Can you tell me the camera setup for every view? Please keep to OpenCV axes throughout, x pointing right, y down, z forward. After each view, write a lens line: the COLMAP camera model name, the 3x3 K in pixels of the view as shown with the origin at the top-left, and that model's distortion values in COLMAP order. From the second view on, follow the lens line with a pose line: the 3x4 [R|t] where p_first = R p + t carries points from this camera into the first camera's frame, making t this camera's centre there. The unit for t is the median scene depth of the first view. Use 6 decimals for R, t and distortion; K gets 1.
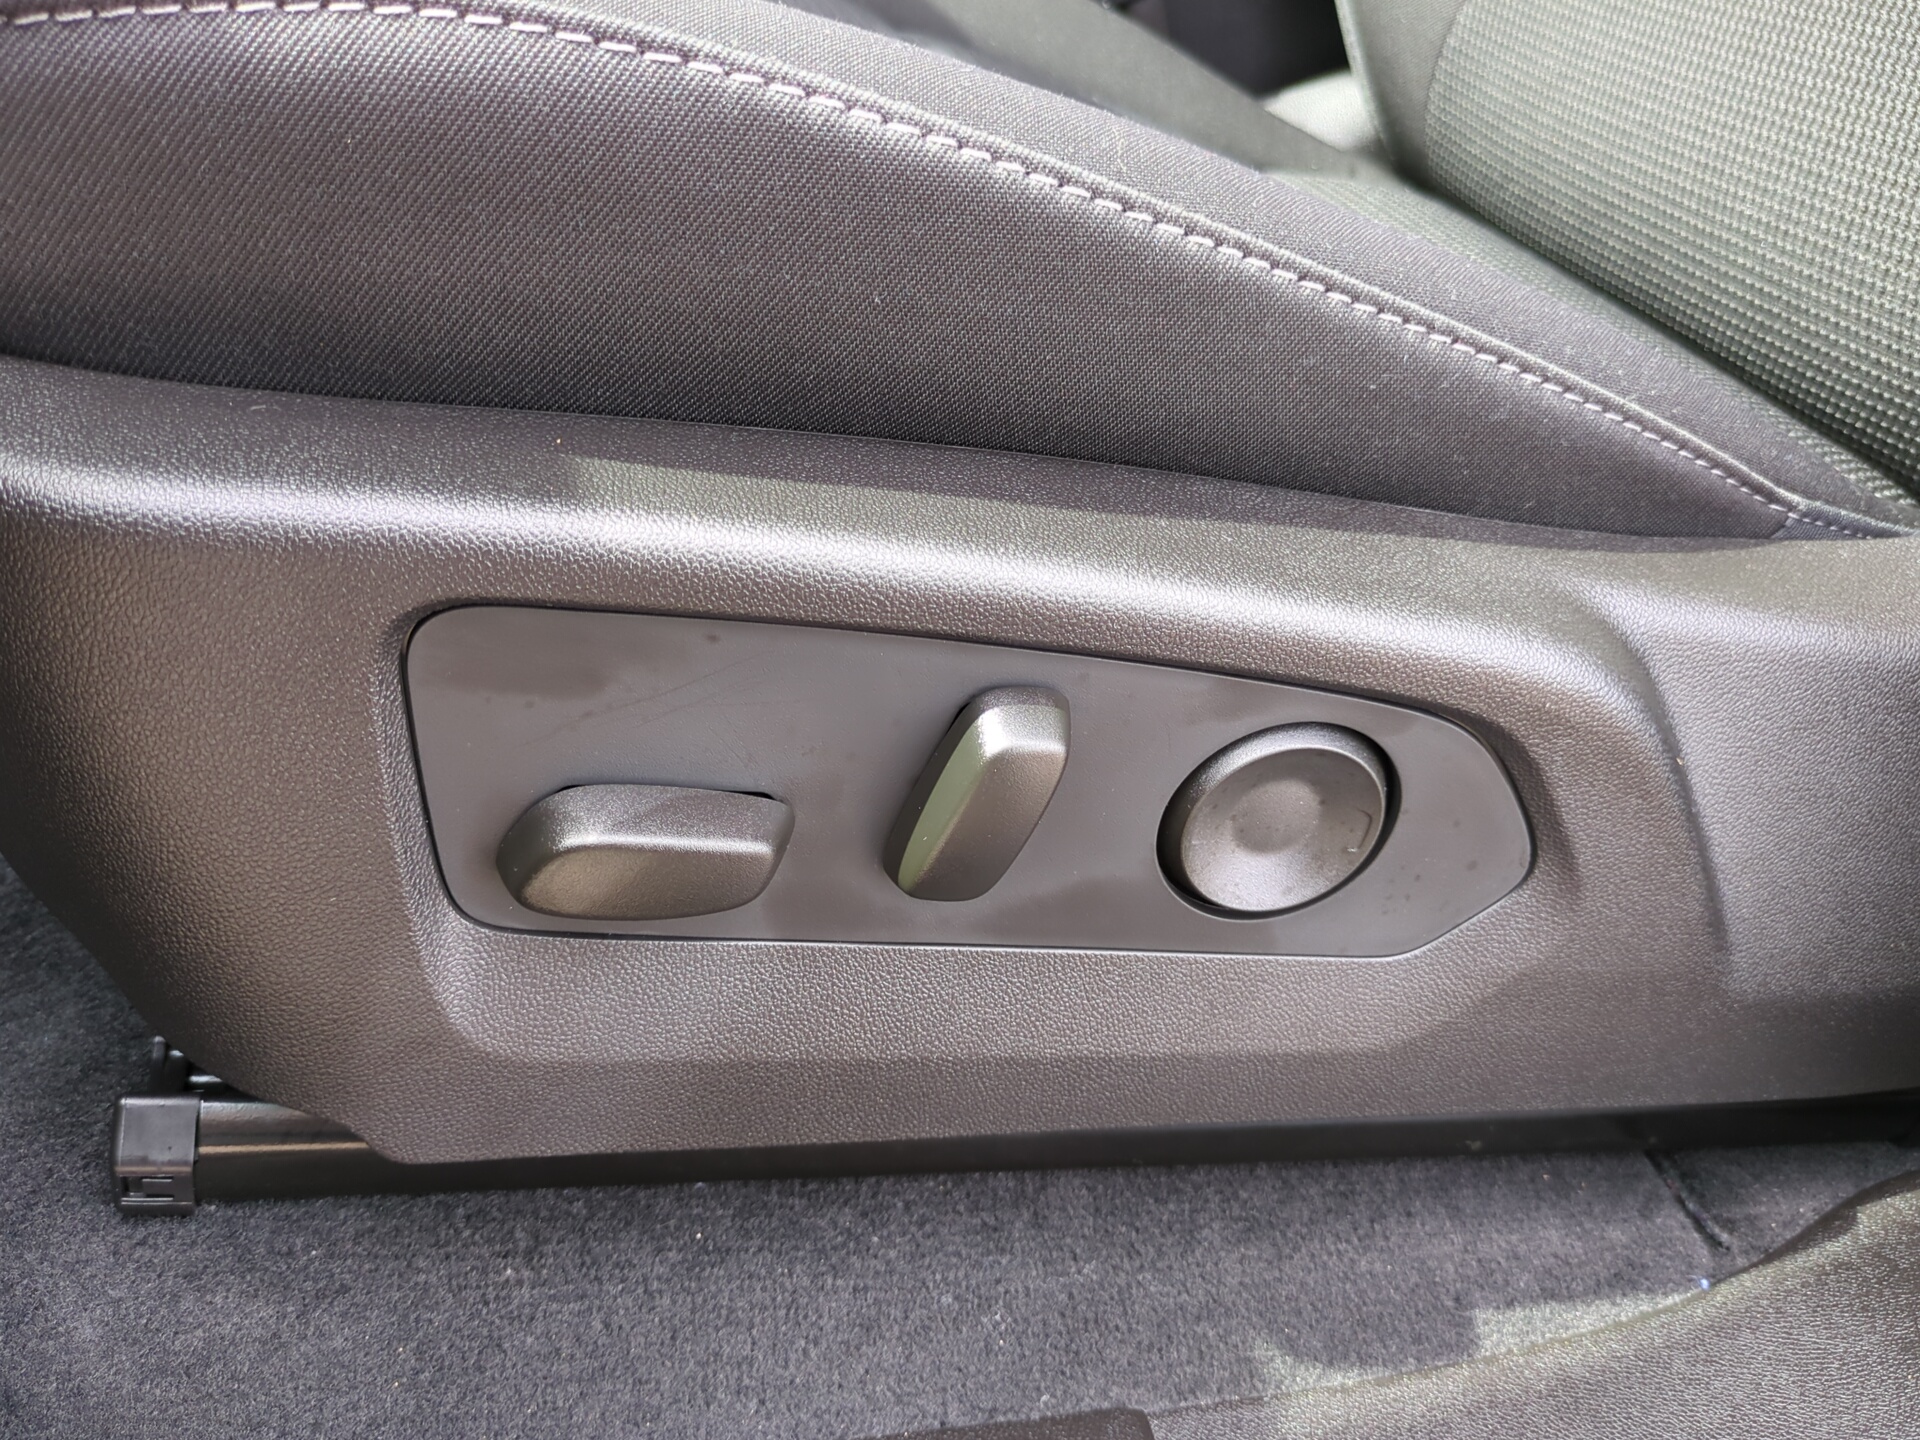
lens RADIAL K [[1627.0, 0, 955.9], [0, 1627.0, 713.8], [0, 0, 1]] dist [0.048025, -0.110790]
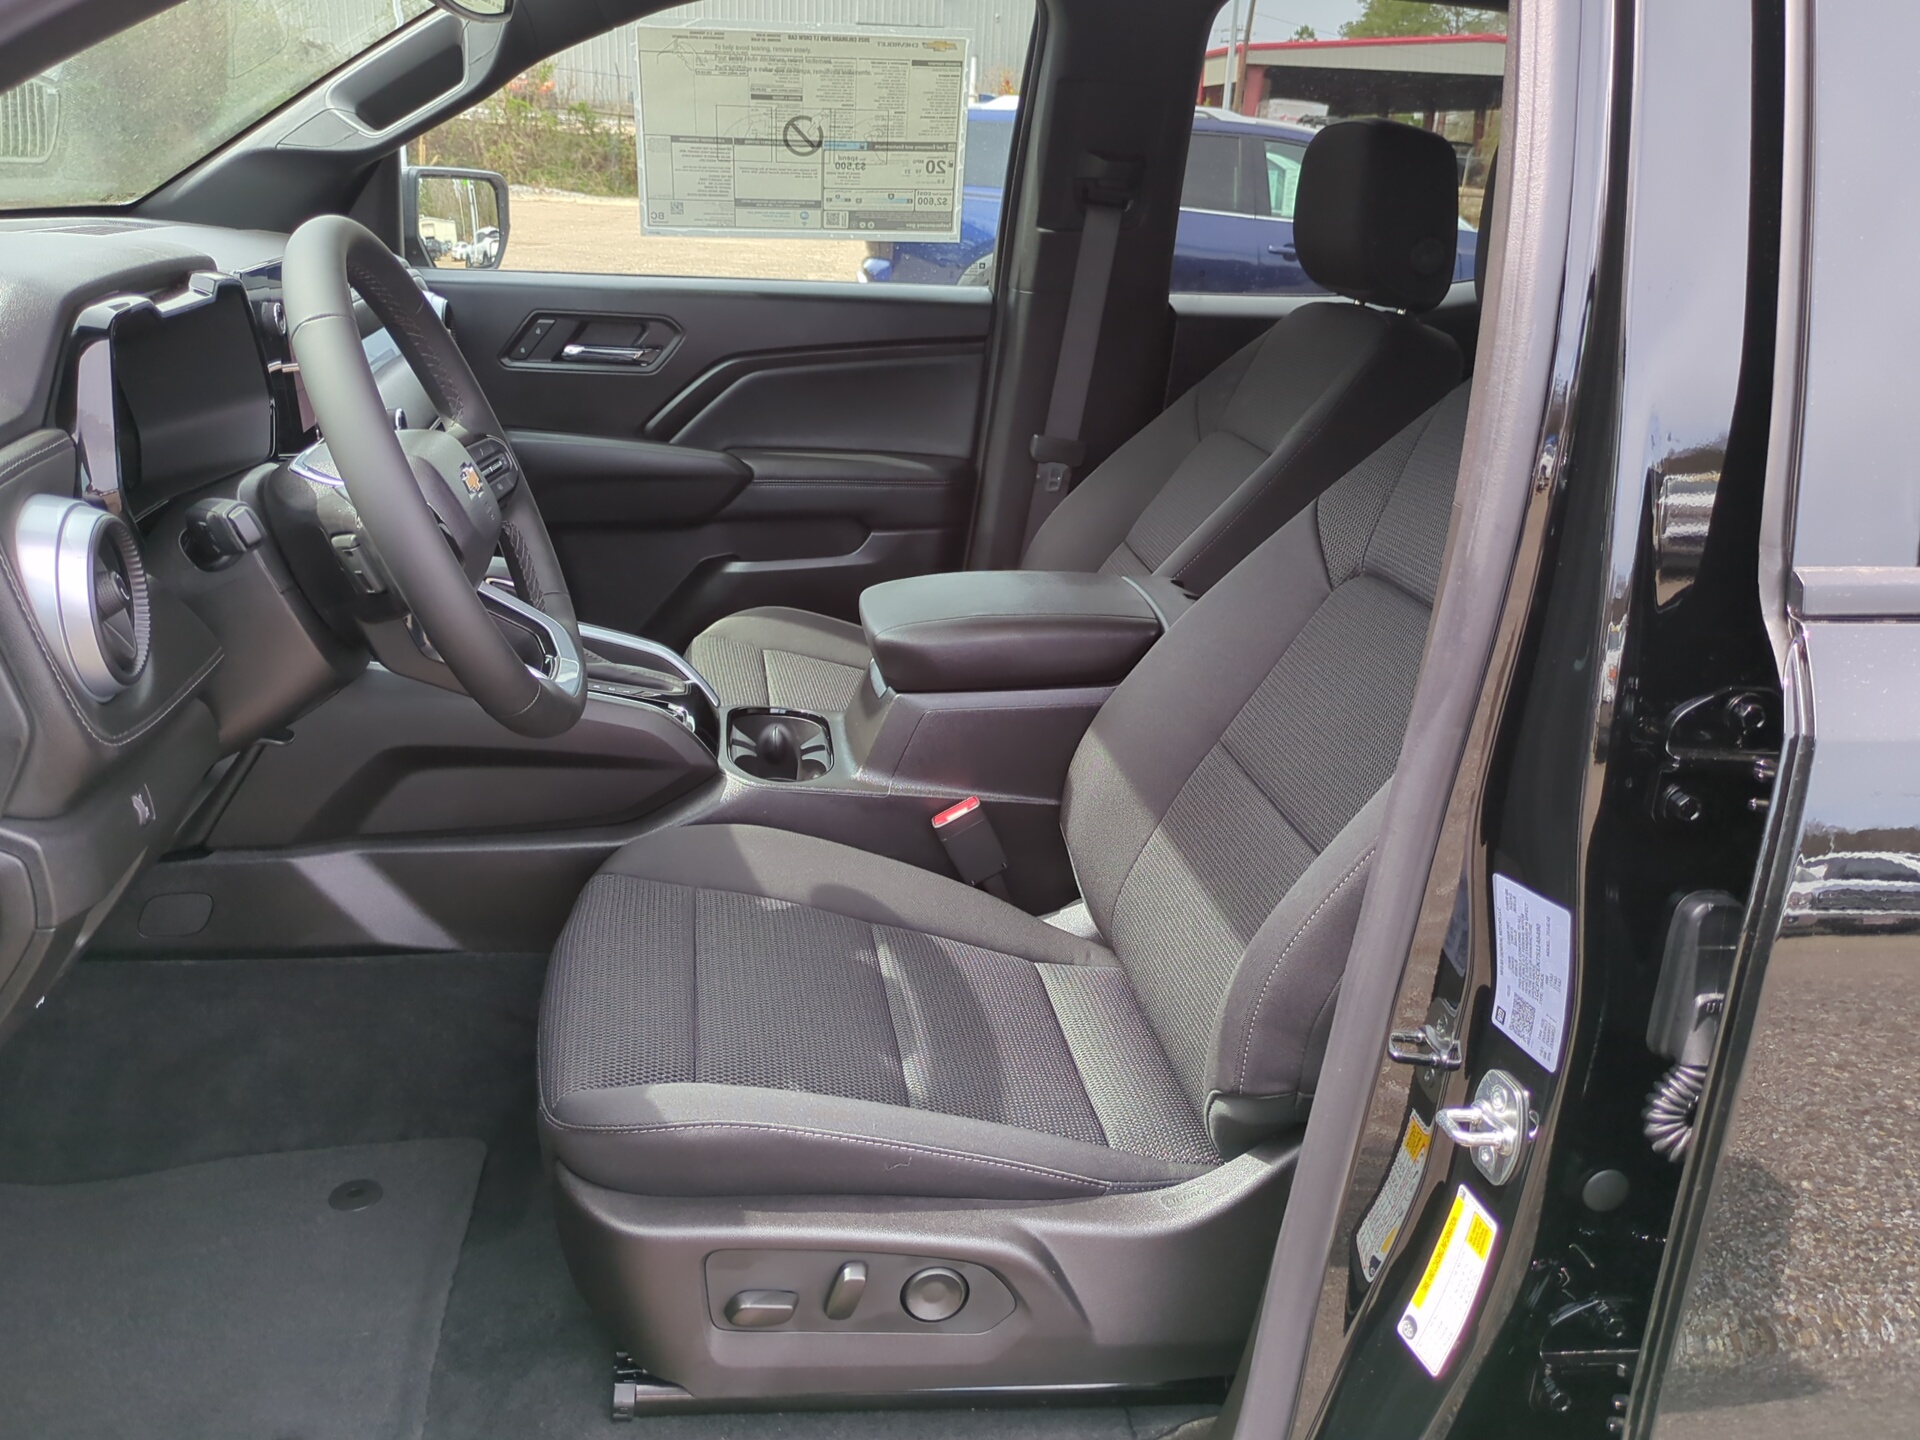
lens RADIAL K [[1627.0, 0, 955.9], [0, 1627.0, 713.8], [0, 0, 1]] dist [0.048025, -0.110790]
pose [[0.995322, -0.051055, -0.082023, 0.608973], [0.030882, 0.972553, -0.230621, -0.348081], [0.091546, 0.227009, 0.969580, -2.805959]]
